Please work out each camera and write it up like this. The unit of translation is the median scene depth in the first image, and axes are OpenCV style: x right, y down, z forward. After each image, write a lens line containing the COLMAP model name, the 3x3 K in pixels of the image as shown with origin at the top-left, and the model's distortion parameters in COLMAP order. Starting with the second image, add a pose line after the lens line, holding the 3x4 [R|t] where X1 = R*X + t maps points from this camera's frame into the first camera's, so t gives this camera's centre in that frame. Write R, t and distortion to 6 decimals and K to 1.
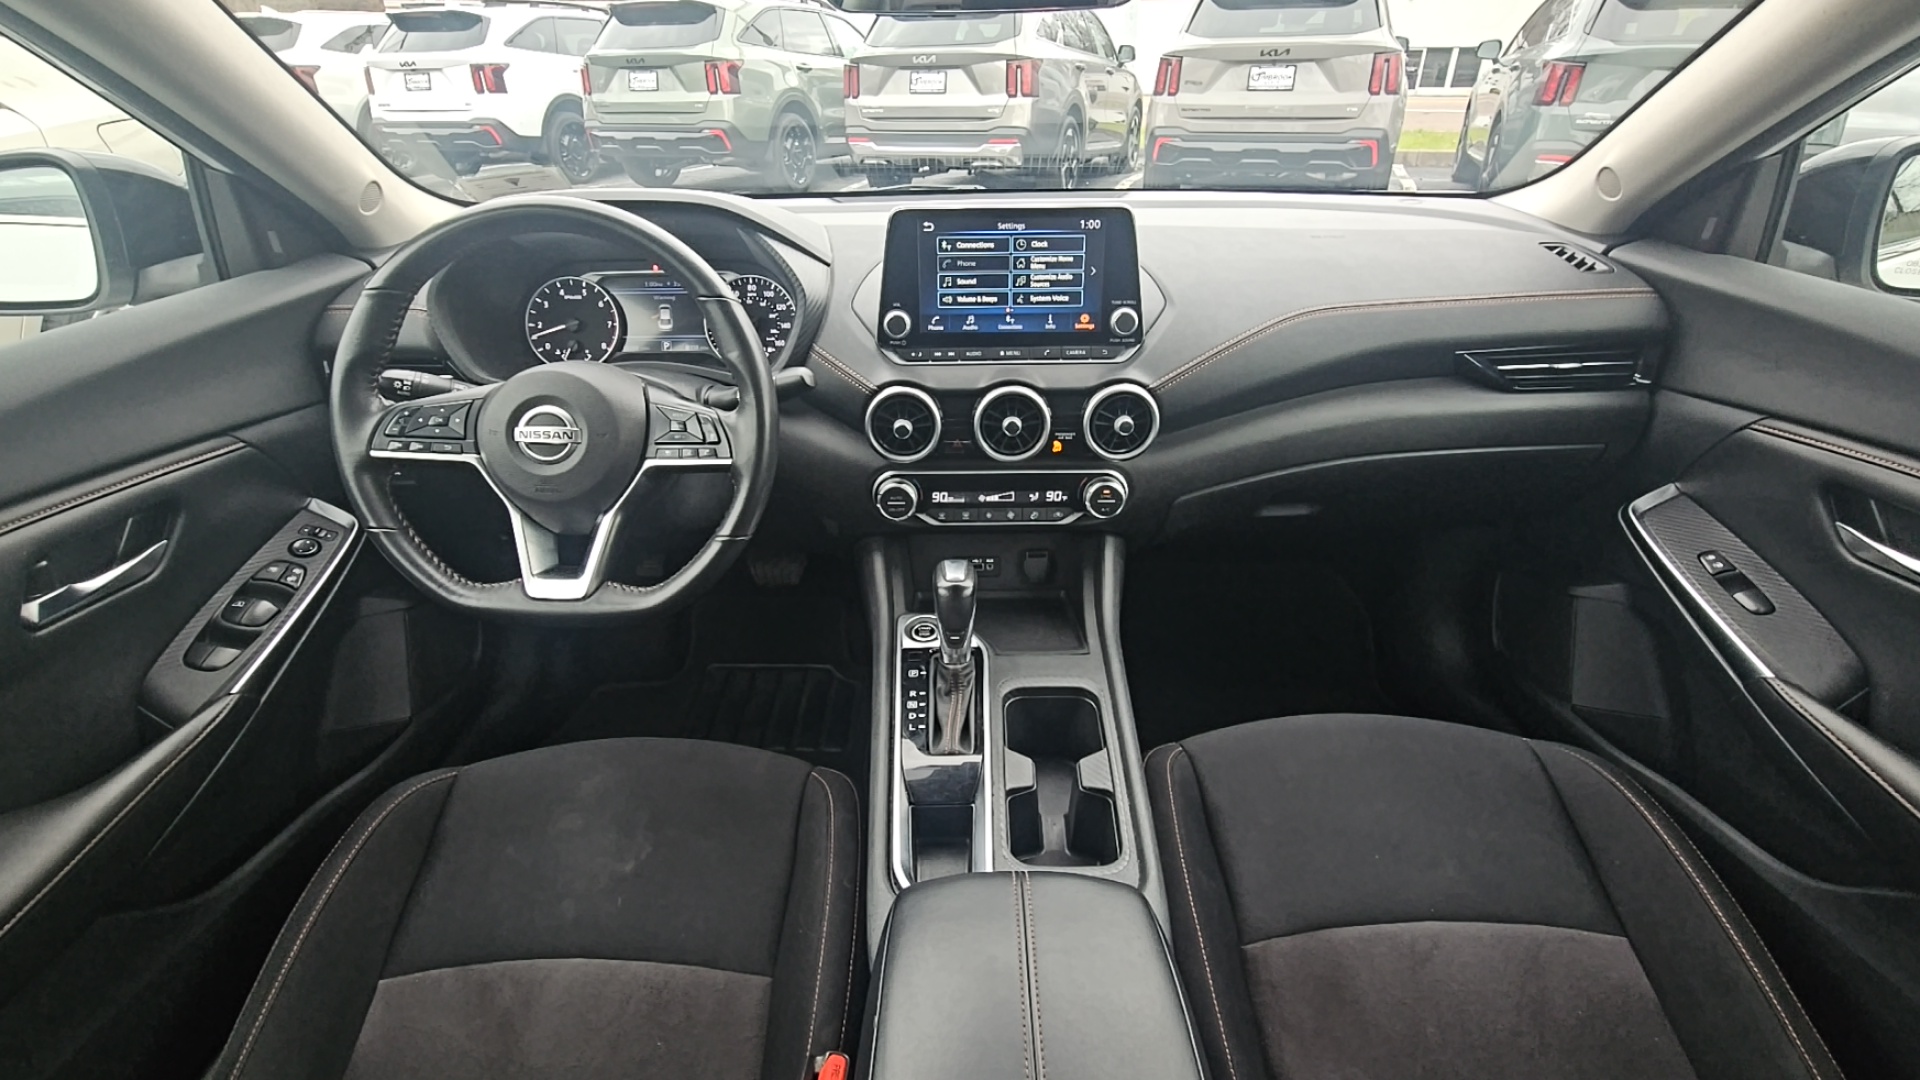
lens RADIAL K [[858.6, 0, 943.8], [0, 858.6, 526.9], [0, 0, 1]] dist [0.016596, -0.010685]
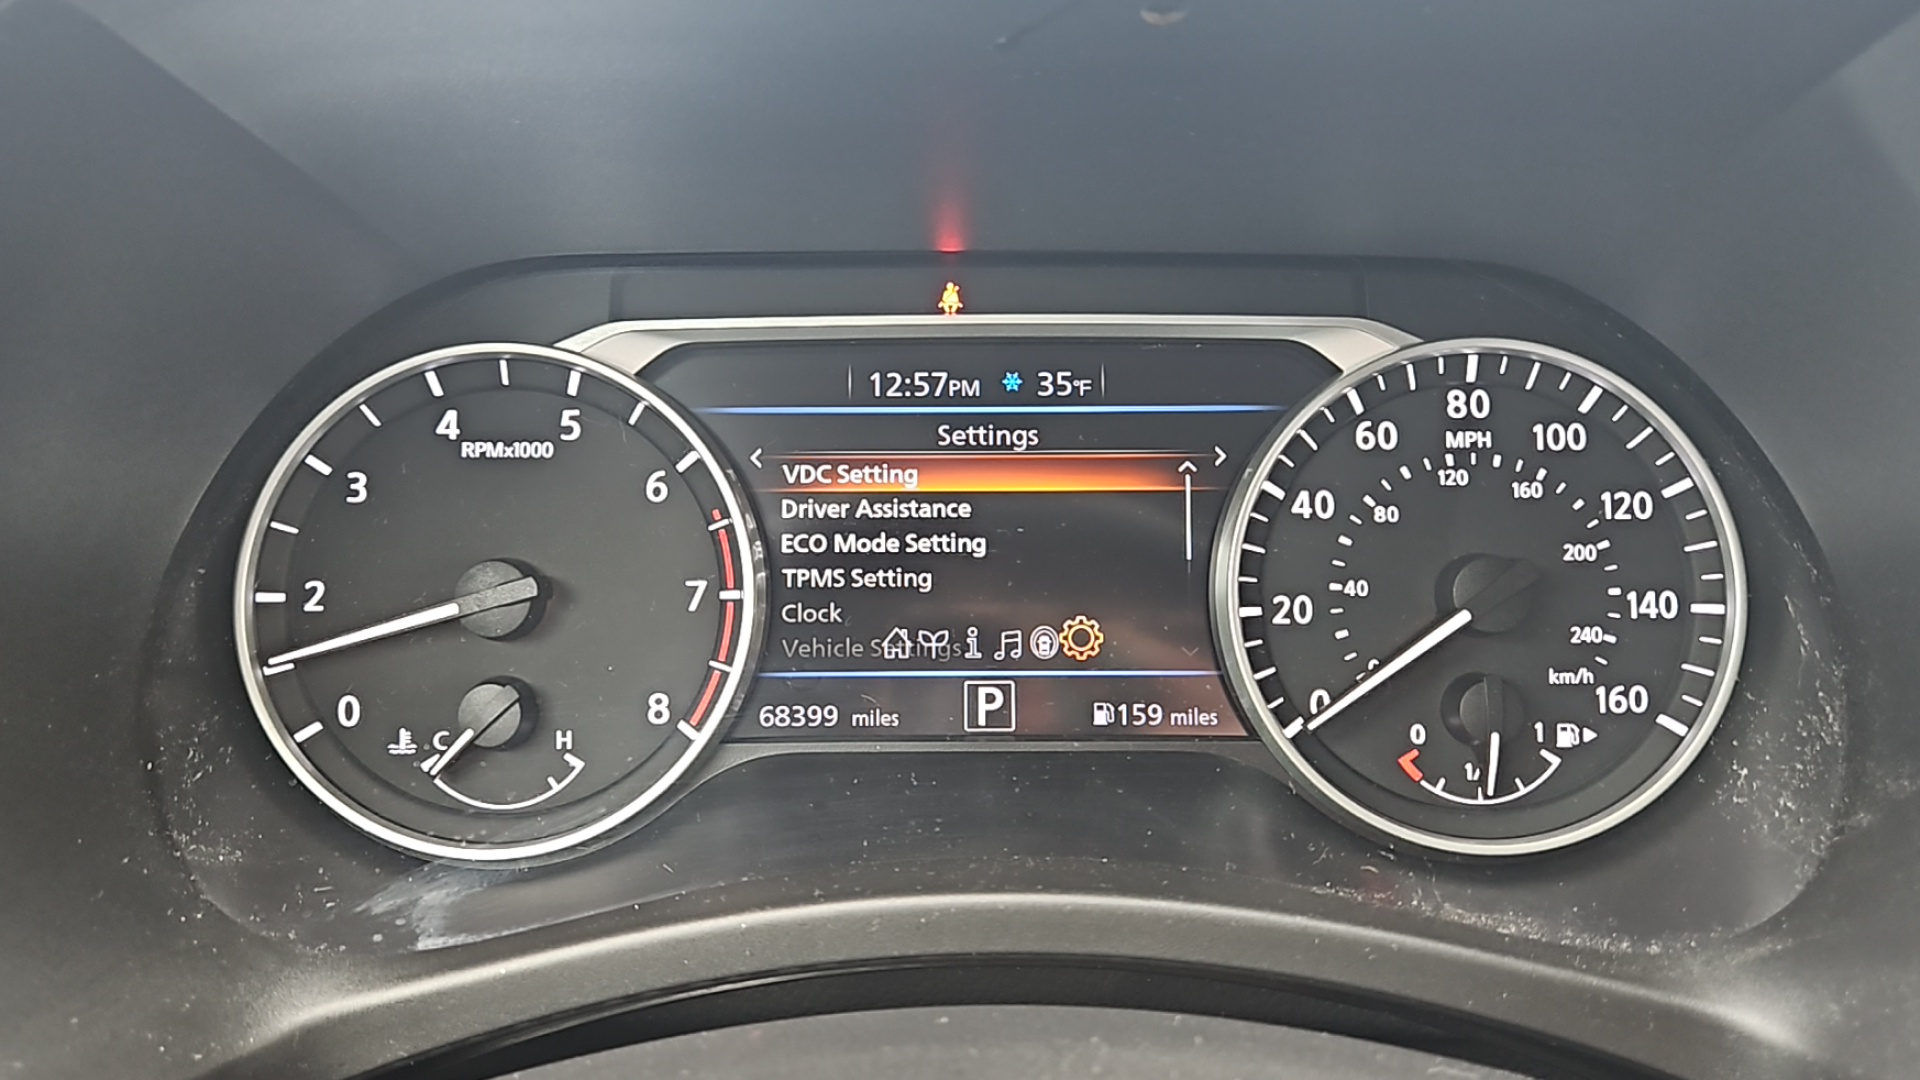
lens RADIAL K [[1452.0, 0, 973.6], [0, 1452.0, 548.4], [0, 0, 1]] dist [0.042026, -0.046351]
pose [[0.999941, 0.006138, 0.008940, -0.368519], [-0.004745, 0.988942, -0.148228, -0.221121], [-0.009751, 0.148177, 0.988913, 0.766713]]
